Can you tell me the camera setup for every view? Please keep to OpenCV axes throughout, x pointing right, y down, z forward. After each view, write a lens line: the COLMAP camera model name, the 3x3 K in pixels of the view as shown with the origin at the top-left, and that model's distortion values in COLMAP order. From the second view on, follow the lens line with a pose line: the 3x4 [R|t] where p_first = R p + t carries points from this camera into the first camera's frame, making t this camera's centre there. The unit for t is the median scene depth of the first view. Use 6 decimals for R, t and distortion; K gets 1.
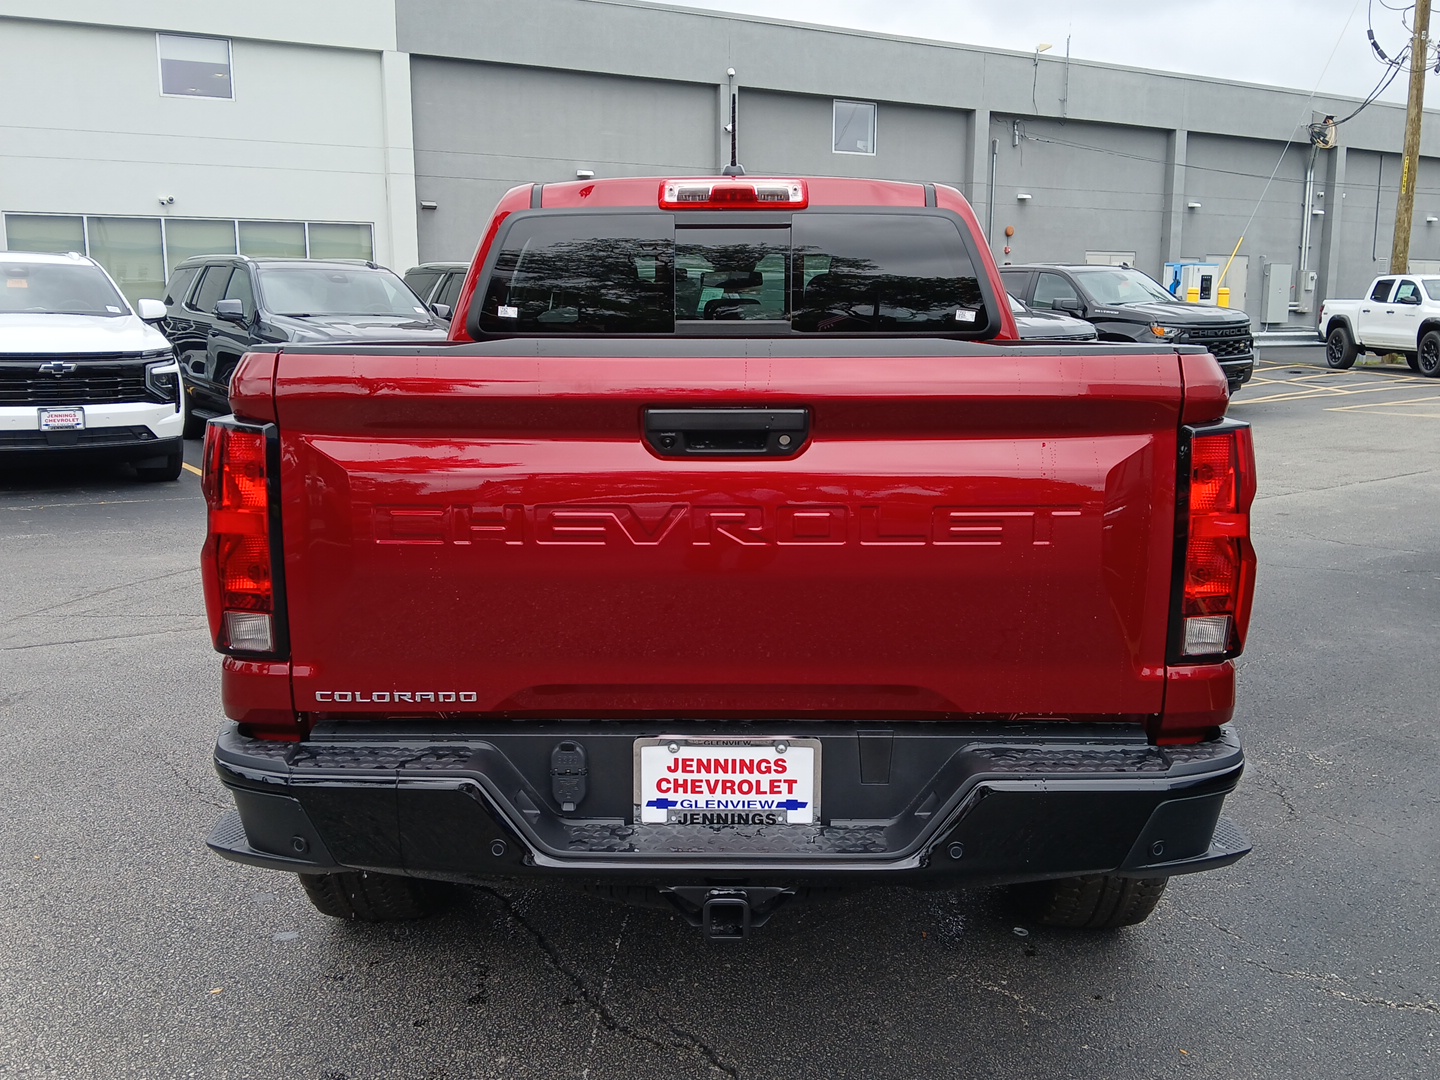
lens RADIAL K [[1476.4, 0, 727.3], [0, 1476.4, 528.7], [0, 0, 1]] dist [-0.015439, 0.000000]
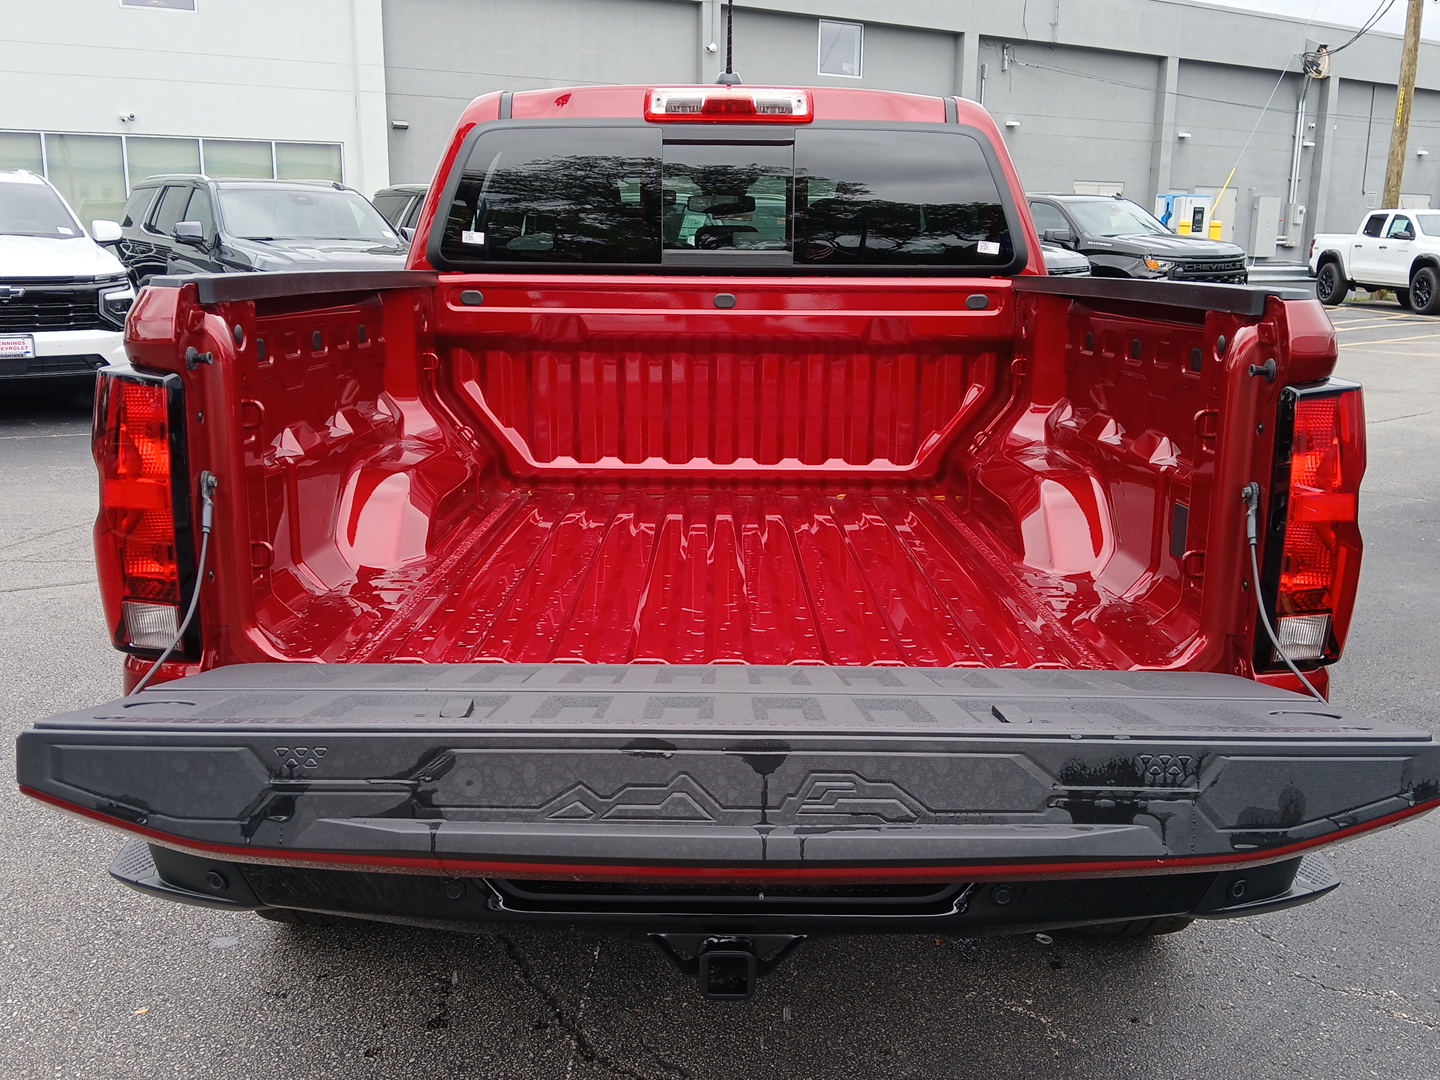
lens RADIAL K [[1476.4, 0, 730.0], [0, 1476.4, 550.6], [0, 0, 1]] dist [-0.015439, 0.000000]
pose [[0.999824, 0.006947, 0.017451, -0.008708], [-0.008010, 0.998065, 0.061656, -0.015025], [-0.016989, -0.061785, 0.997945, 0.099773]]
